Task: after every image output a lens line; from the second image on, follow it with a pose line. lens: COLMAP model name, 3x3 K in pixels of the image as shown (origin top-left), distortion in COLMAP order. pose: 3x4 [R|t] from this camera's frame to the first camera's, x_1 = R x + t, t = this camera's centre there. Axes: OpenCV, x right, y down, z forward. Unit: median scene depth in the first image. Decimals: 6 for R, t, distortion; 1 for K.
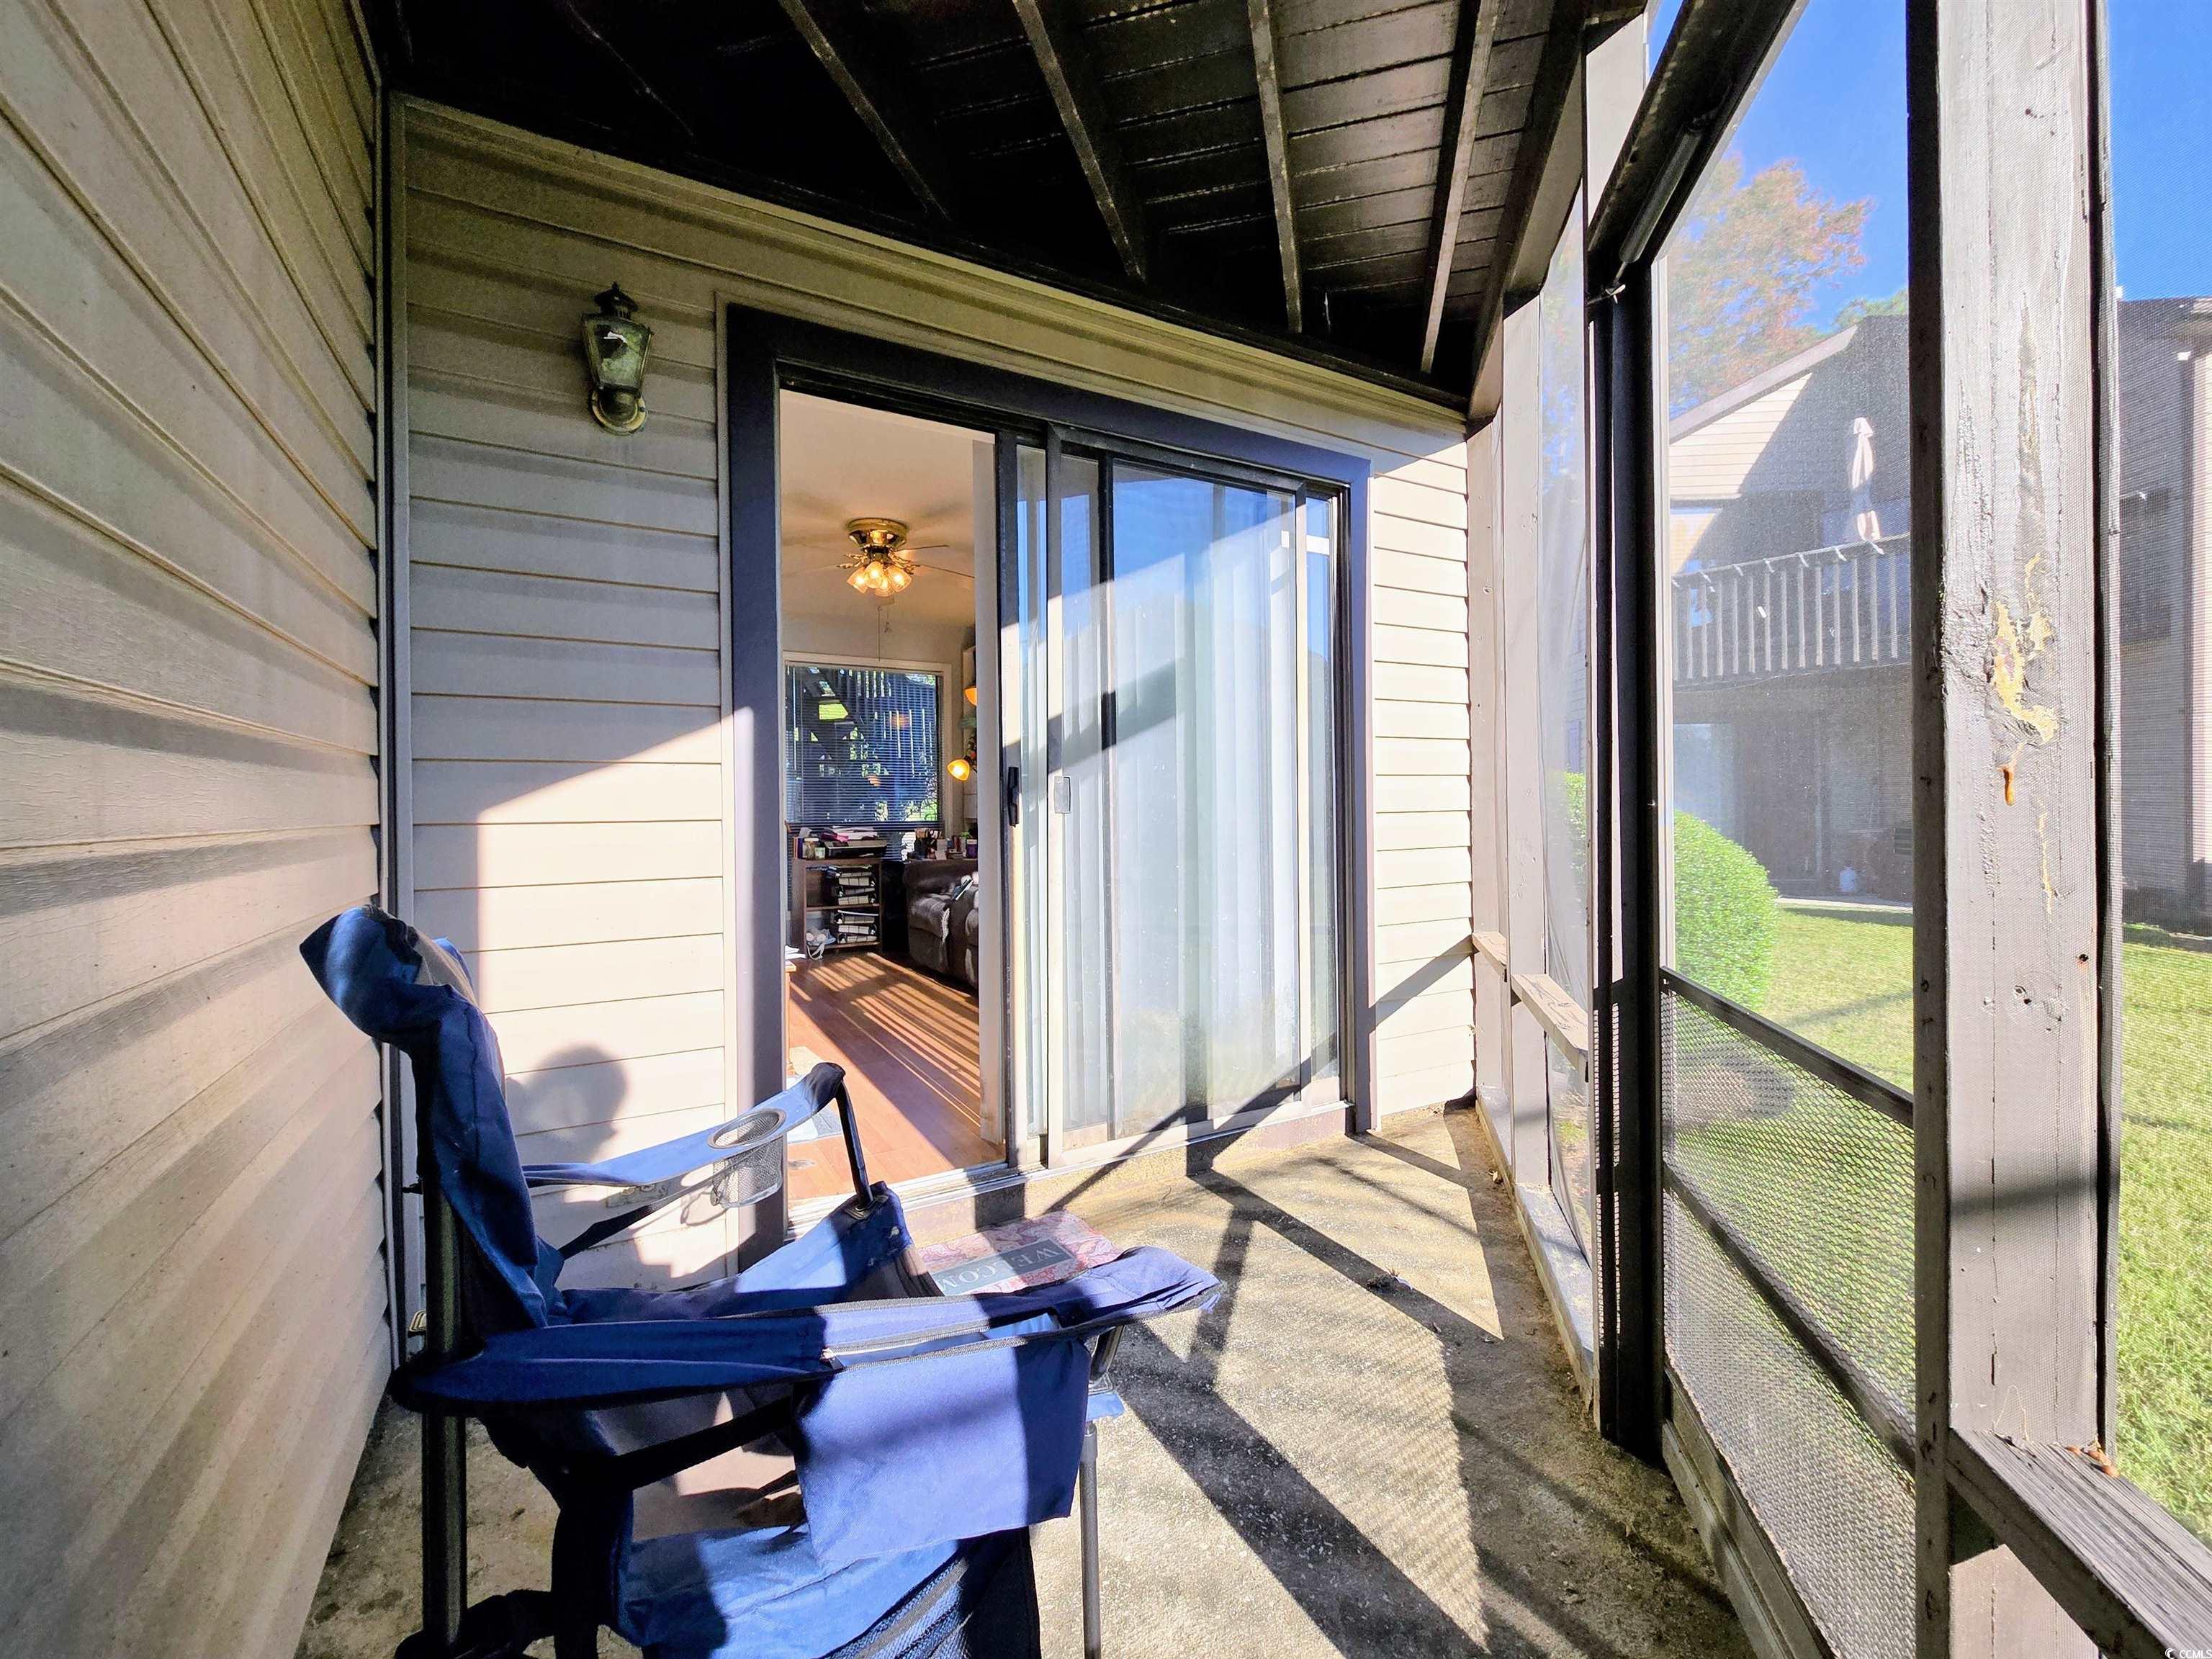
lens RADIAL K [[901.5, 0, 1096.6], [0, 901.5, 821.1], [0, 0, 1]] dist [-0.001110, -0.000009]
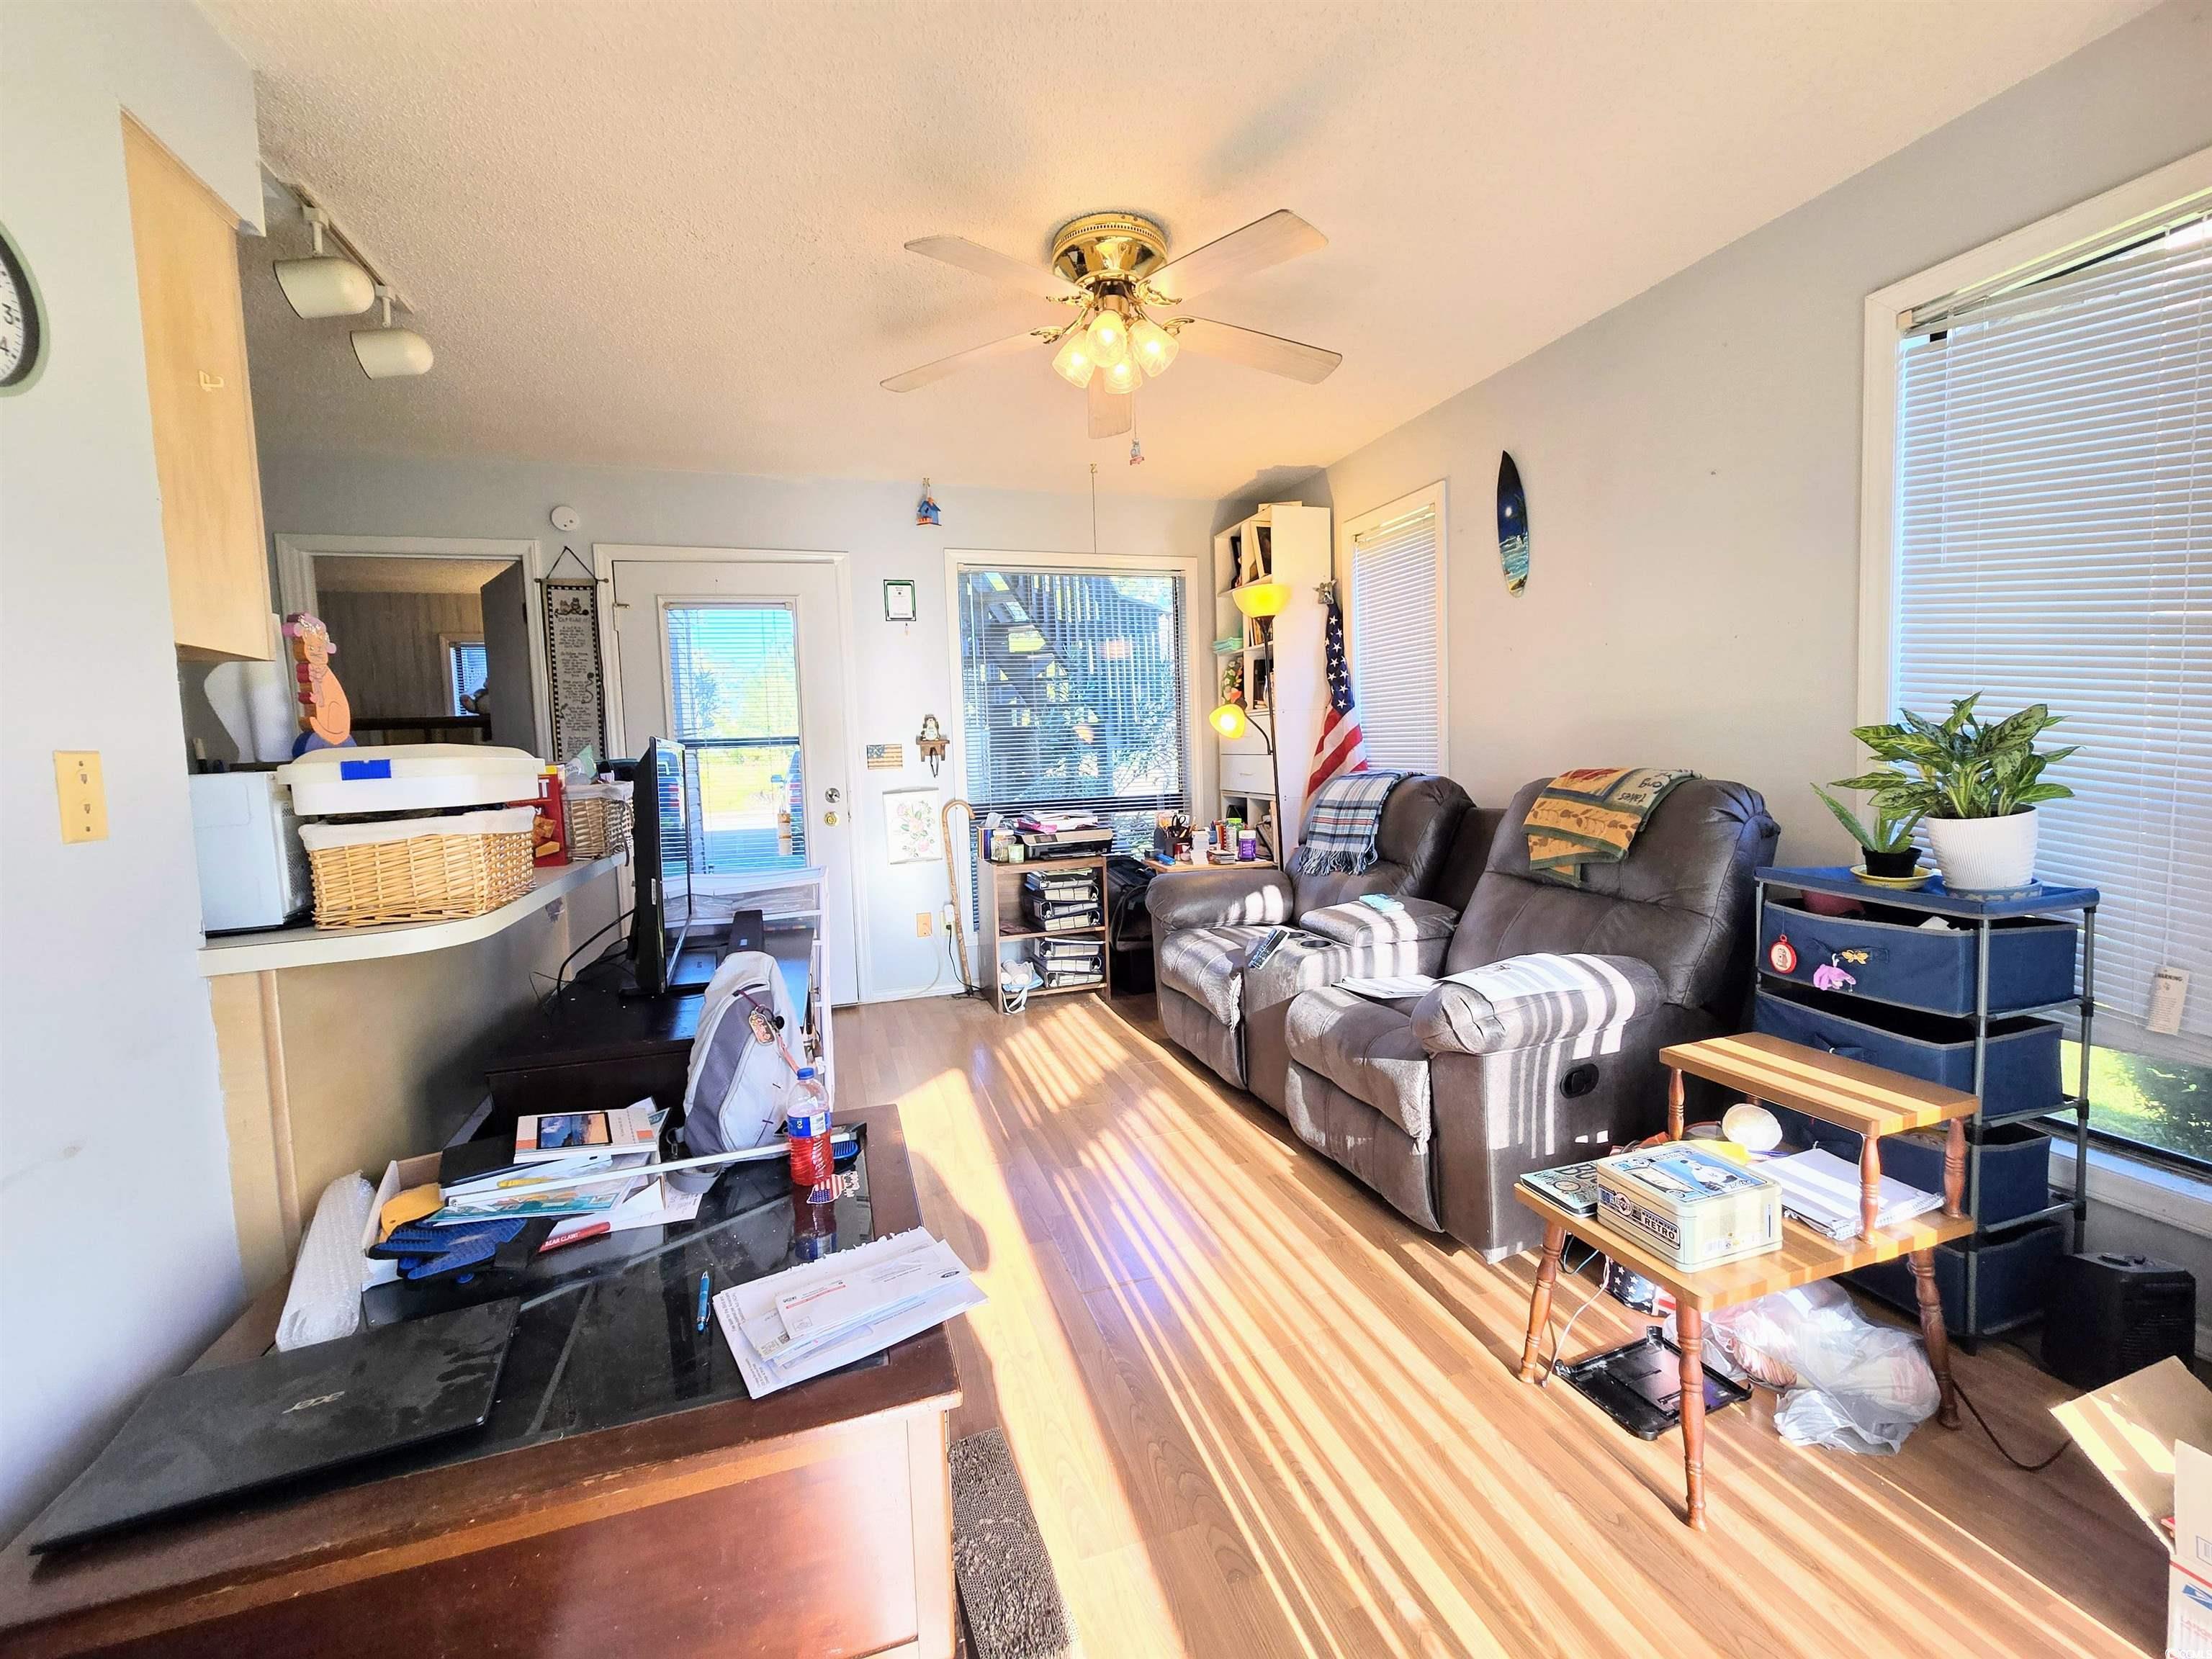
lens RADIAL K [[901.5, 0, 1106.4], [0, 901.5, 815.1], [0, 0, 1]] dist [-0.001110, -0.000009]
pose [[0.980664, -0.011846, -0.195341, -0.110147], [0.025898, 0.997243, 0.069535, -0.036757], [0.193979, -0.073250, 0.978267, 0.360303]]
